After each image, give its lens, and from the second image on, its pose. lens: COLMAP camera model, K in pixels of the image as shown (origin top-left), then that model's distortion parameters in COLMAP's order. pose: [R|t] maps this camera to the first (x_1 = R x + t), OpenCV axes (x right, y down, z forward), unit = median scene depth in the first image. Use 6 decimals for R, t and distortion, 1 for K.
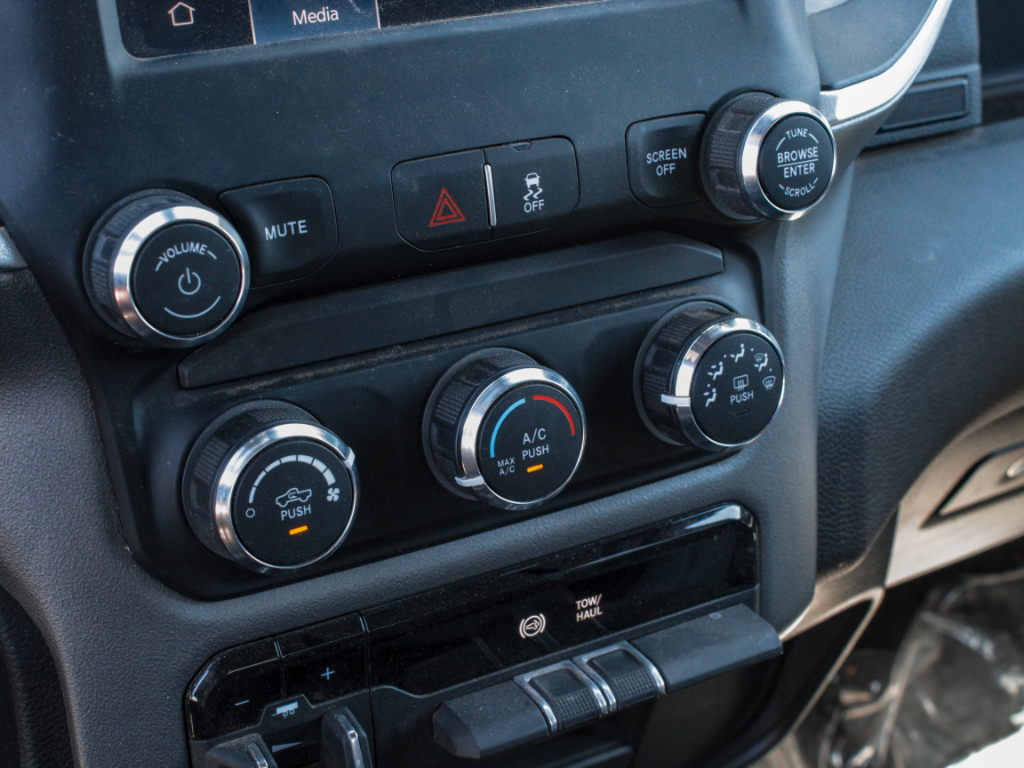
lens RADIAL K [[1665.7, 0, 512.0], [0, 1665.7, 384.0], [0, 0, 1]] dist [-0.064512, 0.055985]
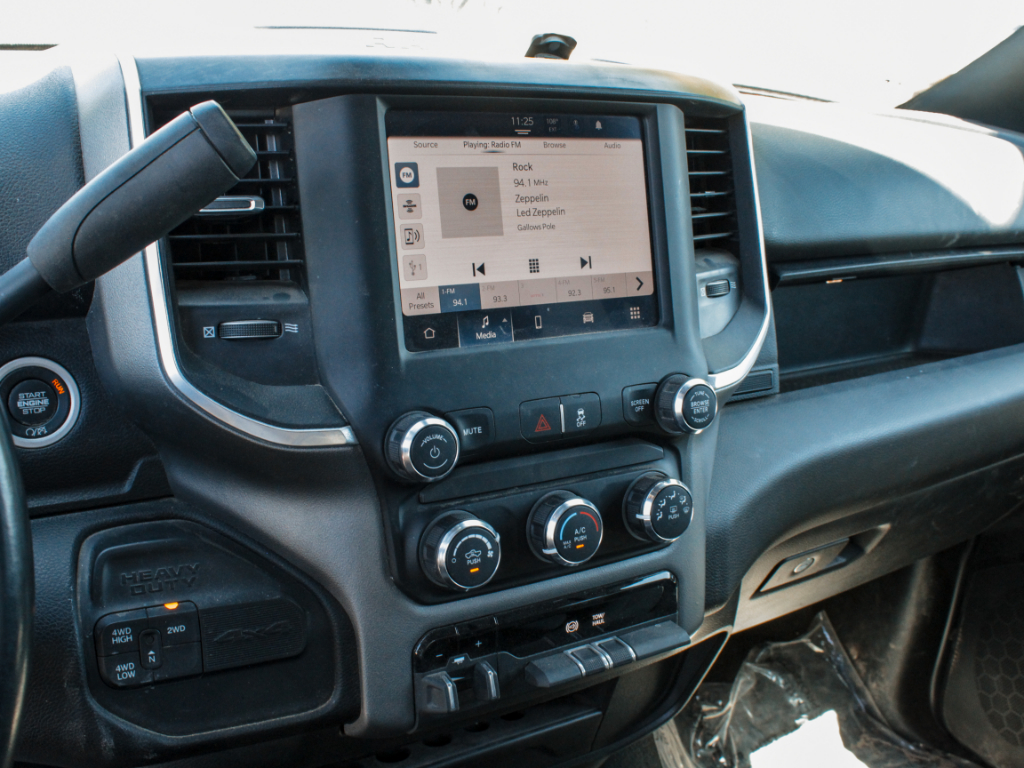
lens RADIAL K [[1022.7, 0, 512.0], [0, 1022.7, 384.0], [0, 0, 1]] dist [-0.172196, 0.133136]
pose [[0.999391, 0.023134, 0.026136, -0.106597], [-0.018541, 0.986282, -0.164025, 0.058275], [-0.029572, 0.163441, 0.986110, -0.299140]]
